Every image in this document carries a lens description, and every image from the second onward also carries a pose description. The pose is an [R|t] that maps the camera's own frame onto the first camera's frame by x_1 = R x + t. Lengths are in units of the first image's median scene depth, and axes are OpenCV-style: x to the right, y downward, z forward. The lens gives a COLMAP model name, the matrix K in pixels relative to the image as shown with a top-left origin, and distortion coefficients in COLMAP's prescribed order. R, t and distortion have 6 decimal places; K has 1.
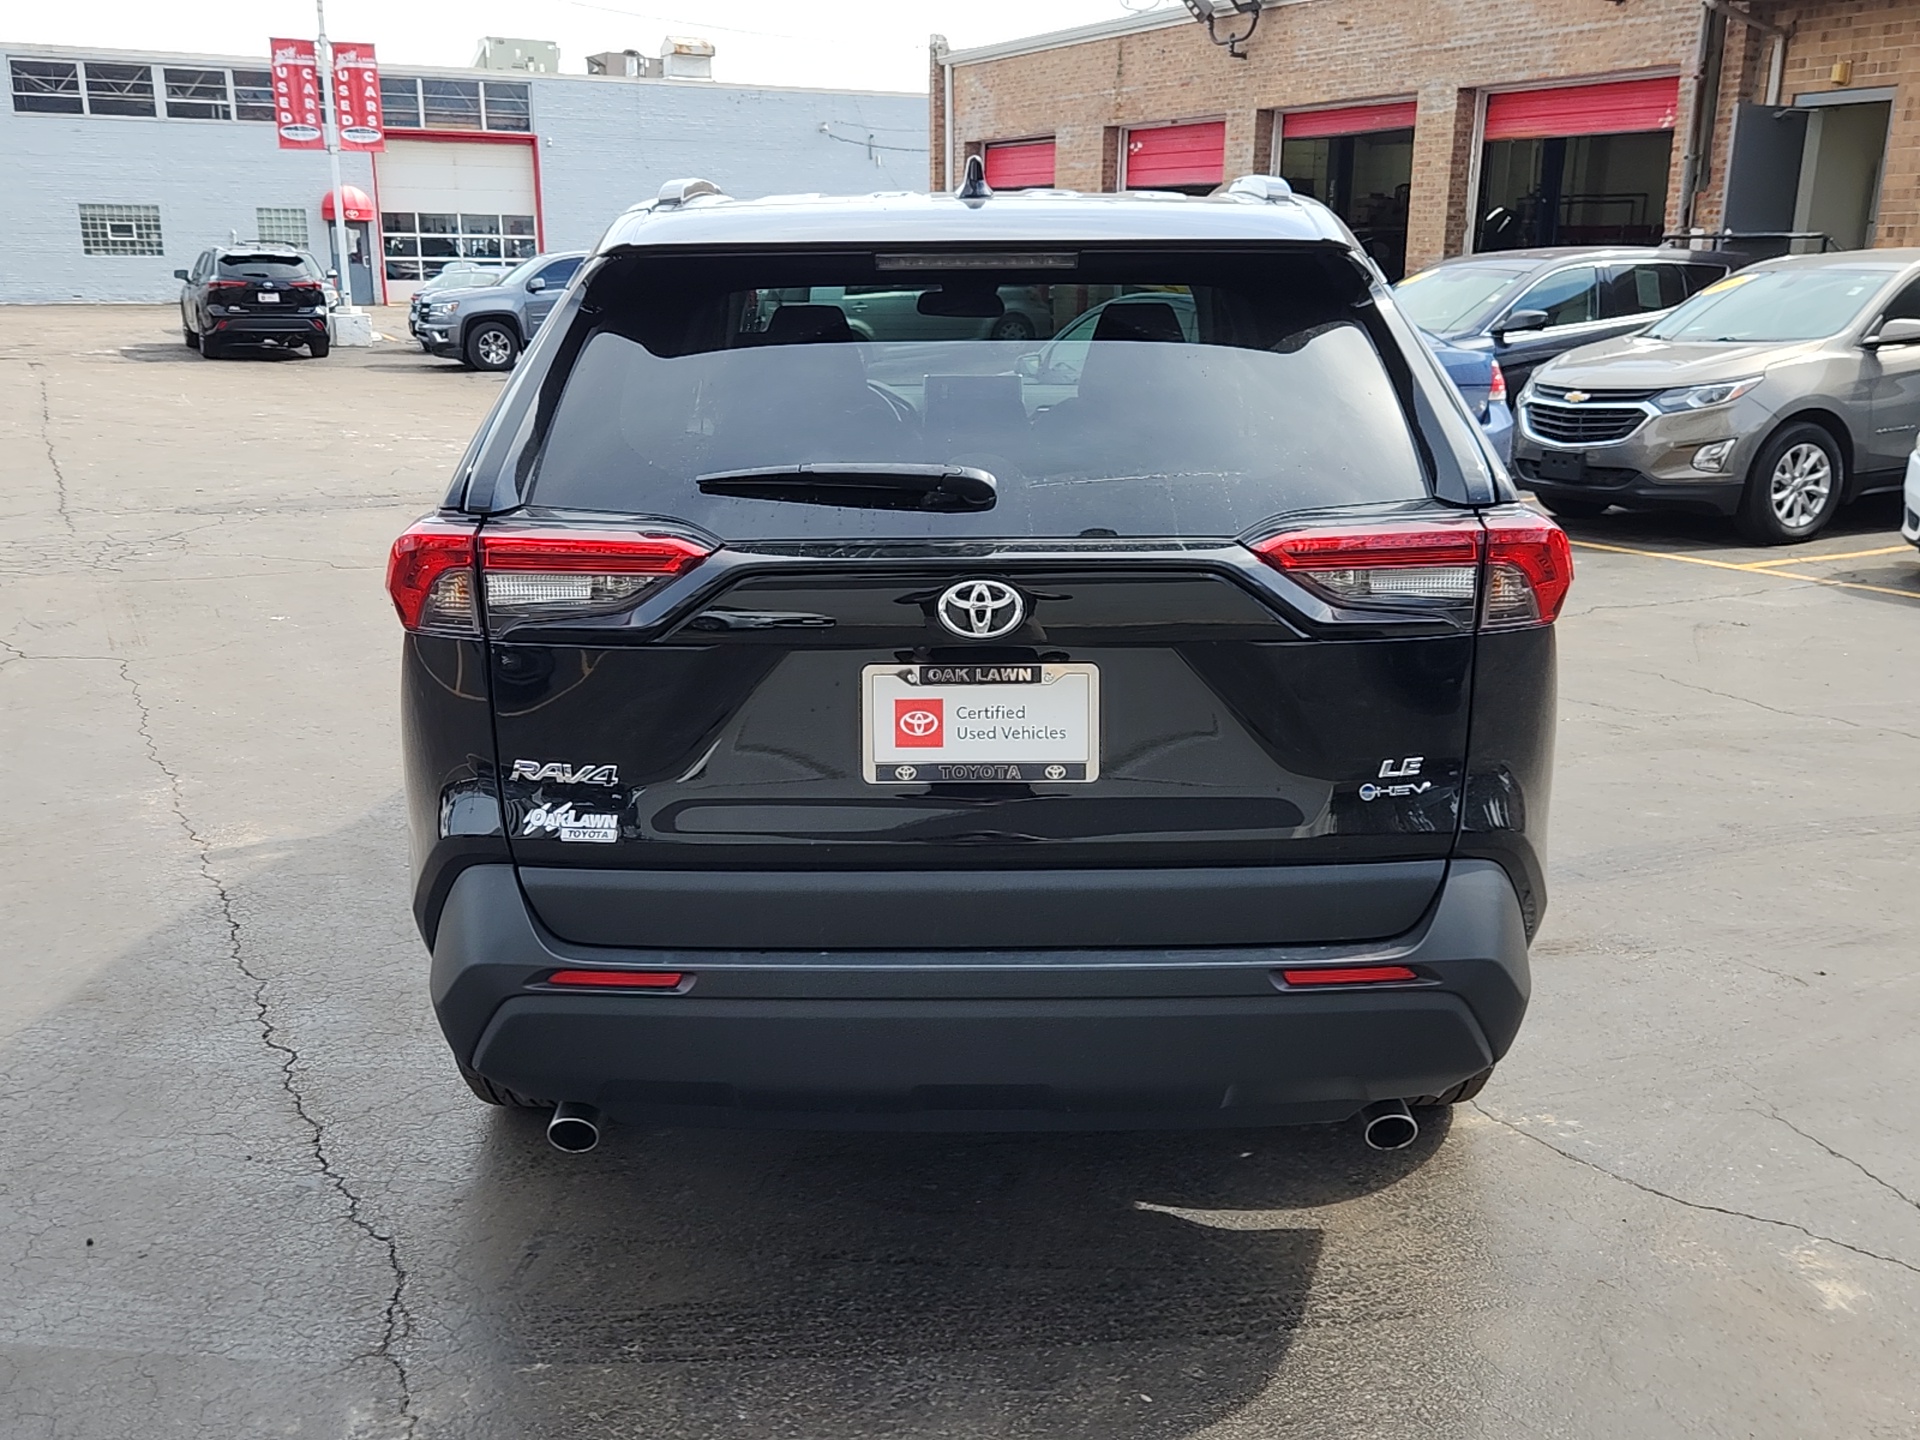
lens RADIAL K [[1881.2, 0, 985.7], [0, 1881.2, 773.3], [0, 0, 1]] dist [0.034778, 0.000000]
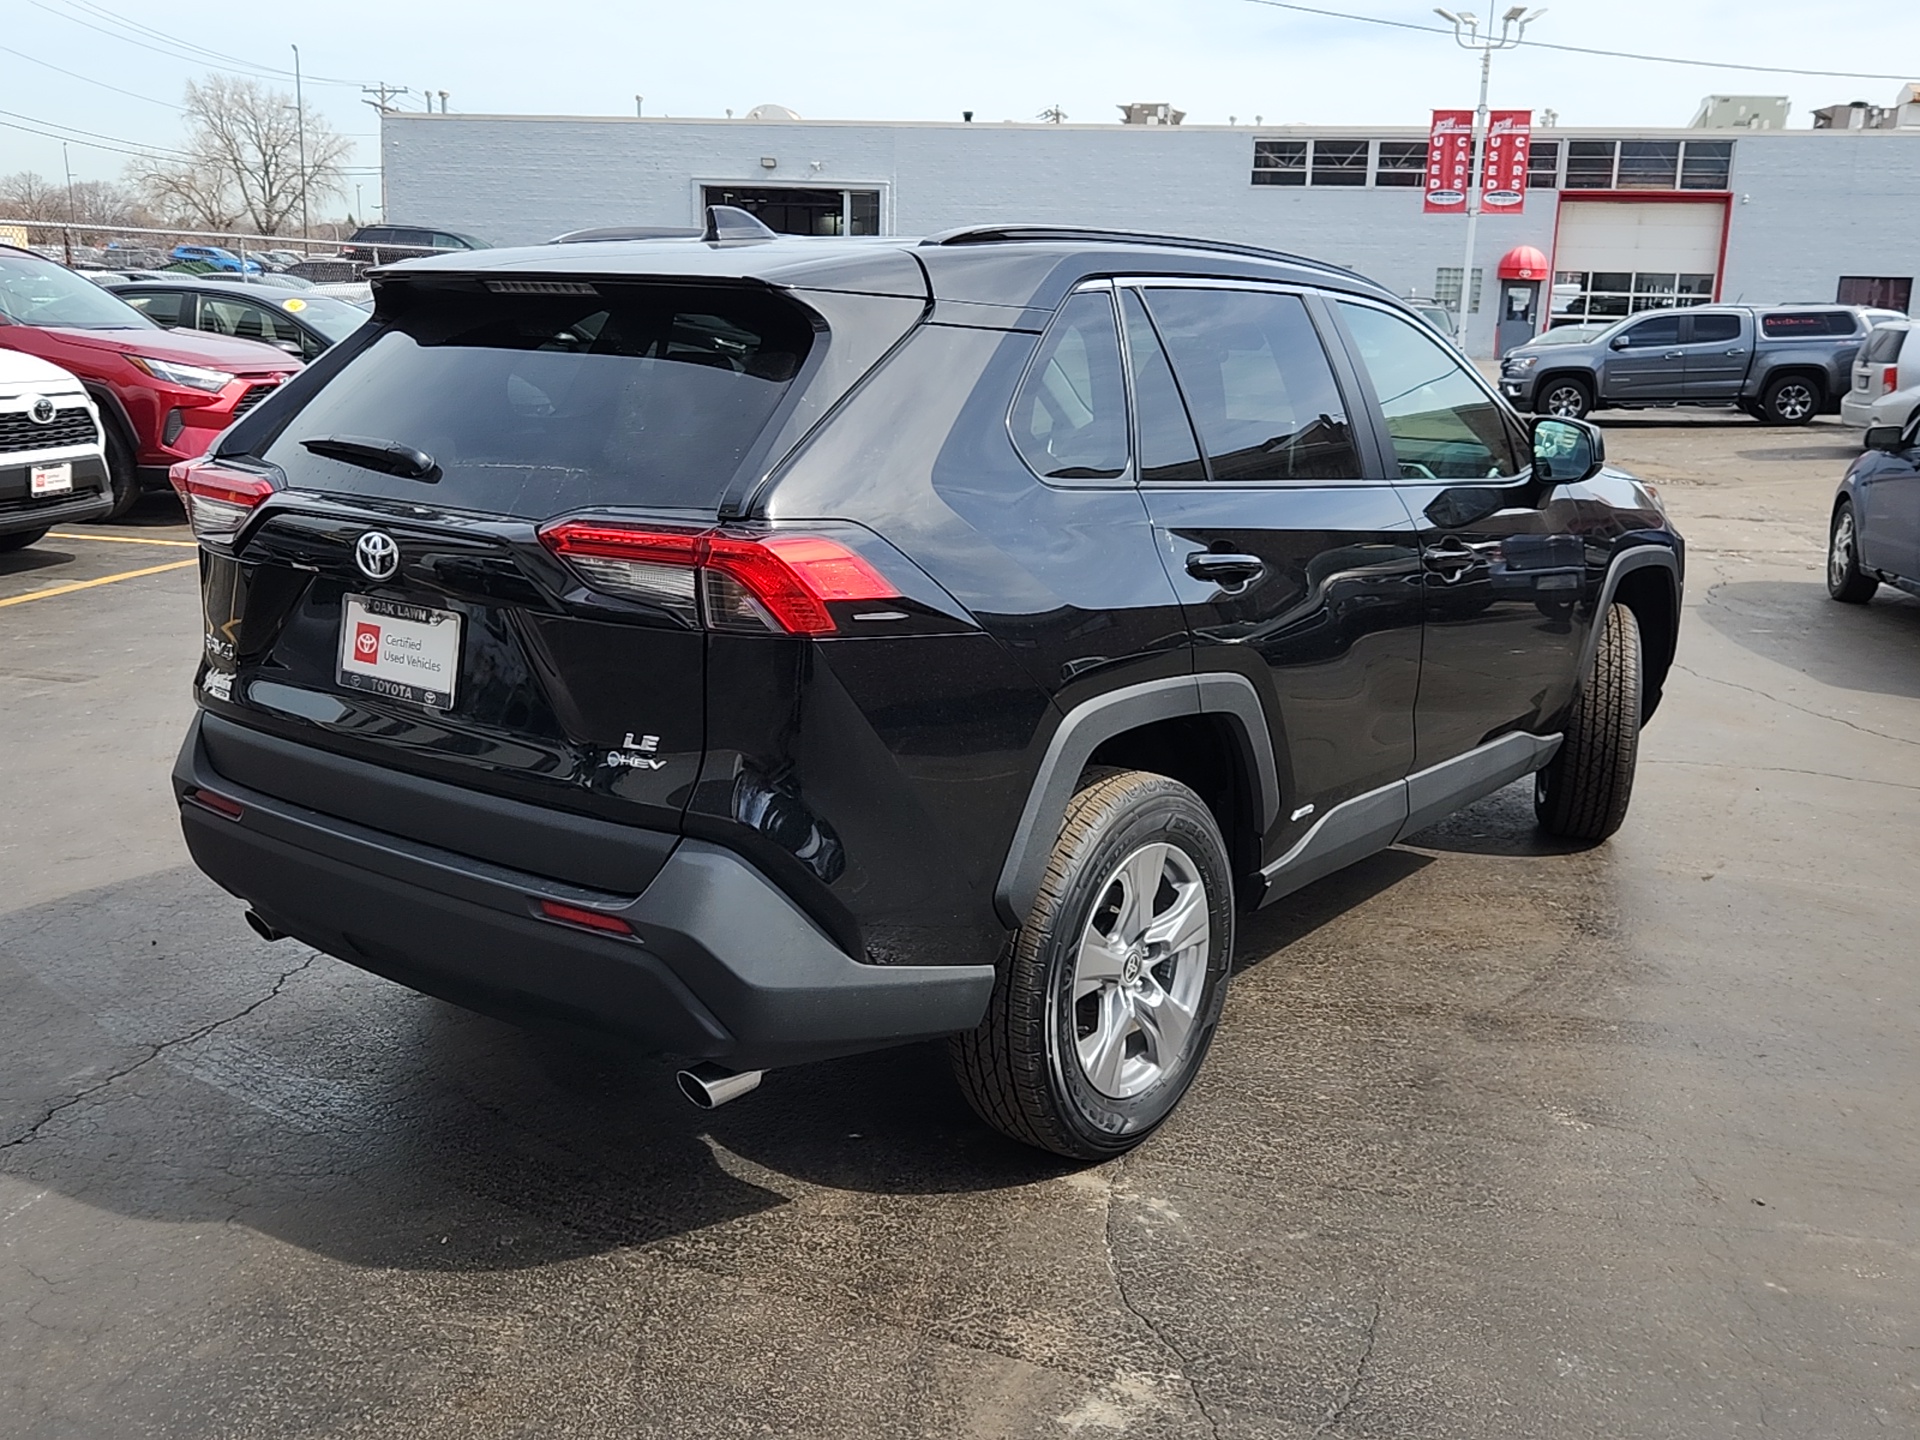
lens RADIAL K [[1881.2, 0, 957.4], [0, 1881.2, 731.7], [0, 0, 1]] dist [0.034778, 0.000000]
pose [[0.780678, 0.159360, -0.604273, 0.112429], [-0.189556, 0.981770, 0.014021, -0.006543], [0.595492, 0.103598, 0.796654, 0.024485]]
